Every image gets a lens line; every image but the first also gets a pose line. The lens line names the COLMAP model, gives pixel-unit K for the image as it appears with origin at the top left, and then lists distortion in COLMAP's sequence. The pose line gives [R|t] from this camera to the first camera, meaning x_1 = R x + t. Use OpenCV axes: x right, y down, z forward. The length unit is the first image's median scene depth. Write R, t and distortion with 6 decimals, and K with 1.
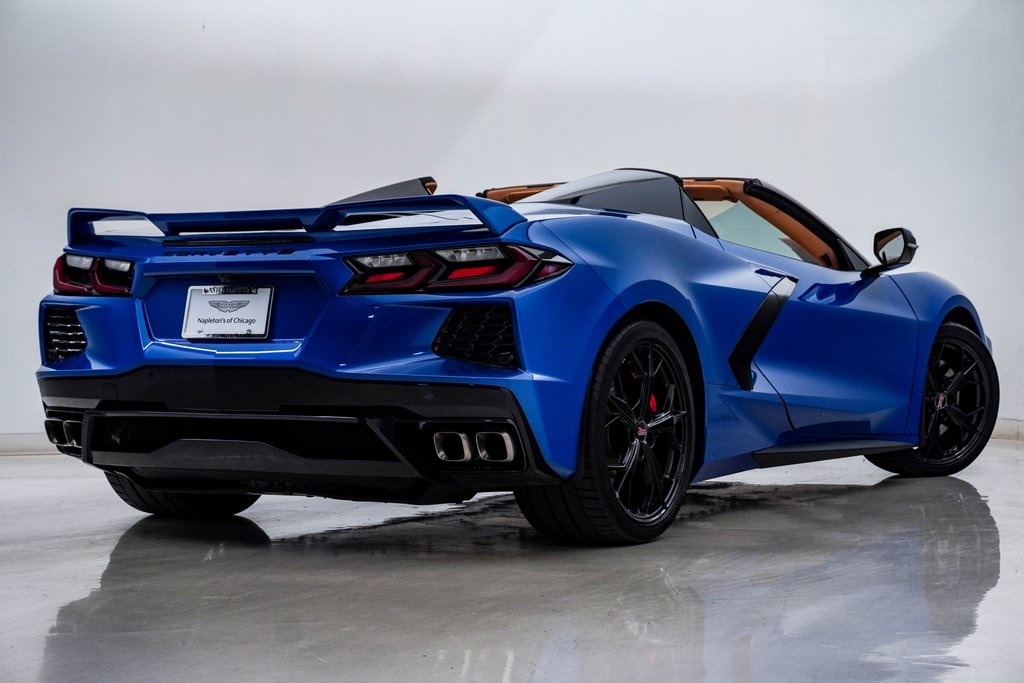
lens RADIAL K [[2161.4, 0, 512.0], [0, 2161.4, 341.5], [0, 0, 1]] dist [0.008049, 0.105877]
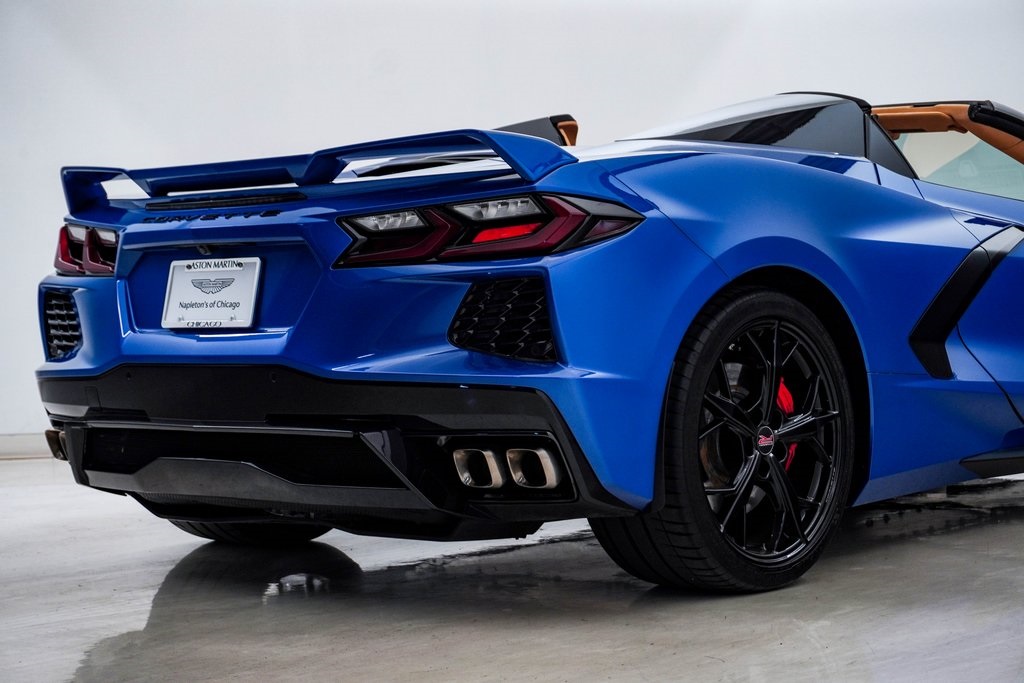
lens RADIAL K [[2161.4, 0, 512.0], [0, 2161.4, 341.5], [0, 0, 1]] dist [0.008049, 0.105877]
pose [[0.979087, -0.018372, -0.202612, 0.129886], [0.021842, 0.999650, 0.014904, -0.005614], [0.202267, -0.019018, 0.979146, 0.262617]]
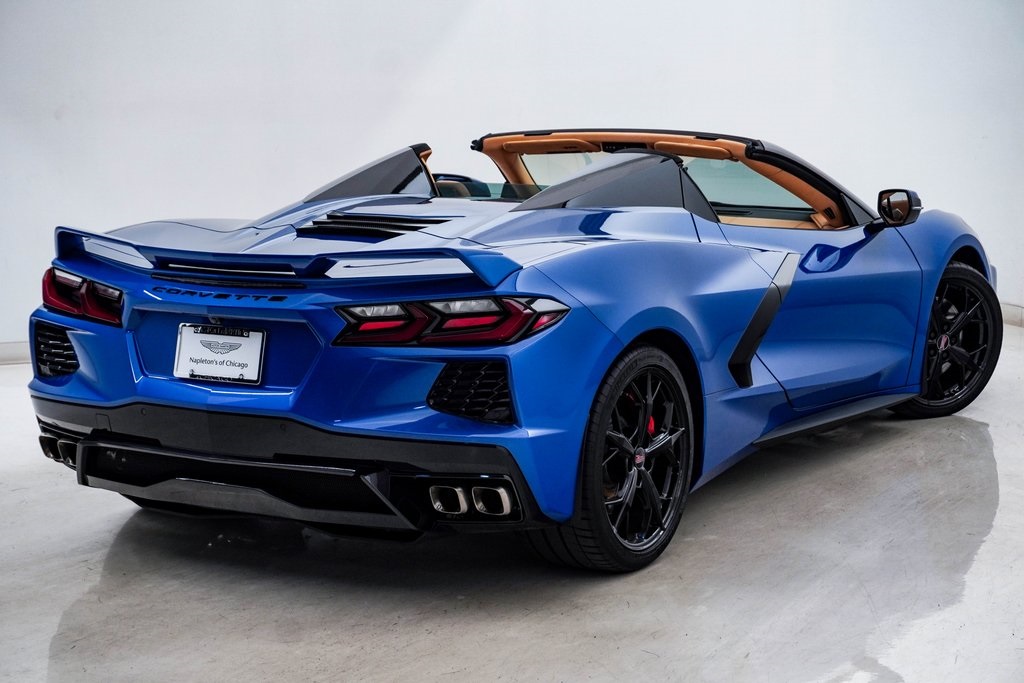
lens RADIAL K [[2161.4, 0, 512.0], [0, 2161.4, 341.5], [0, 0, 1]] dist [0.008049, 0.105877]
pose [[0.999974, -0.006545, -0.002985, 0.004869], [0.006887, 0.990885, 0.134533, -0.150174], [0.002077, -0.134550, 0.990905, 0.023820]]
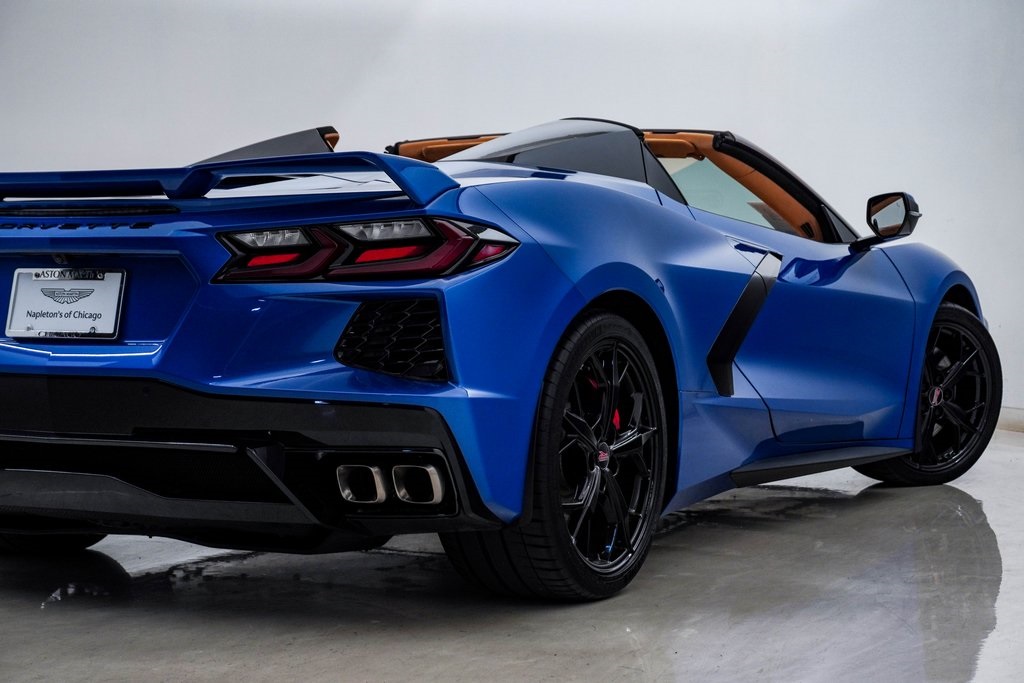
lens RADIAL K [[2161.4, 0, 512.0], [0, 2161.4, 341.5], [0, 0, 1]] dist [0.008049, 0.105877]
pose [[0.998864, 0.002329, 0.047590, -0.010420], [-0.003479, 0.999703, 0.024111, -0.019052], [-0.047519, -0.024249, 0.998576, 0.229409]]
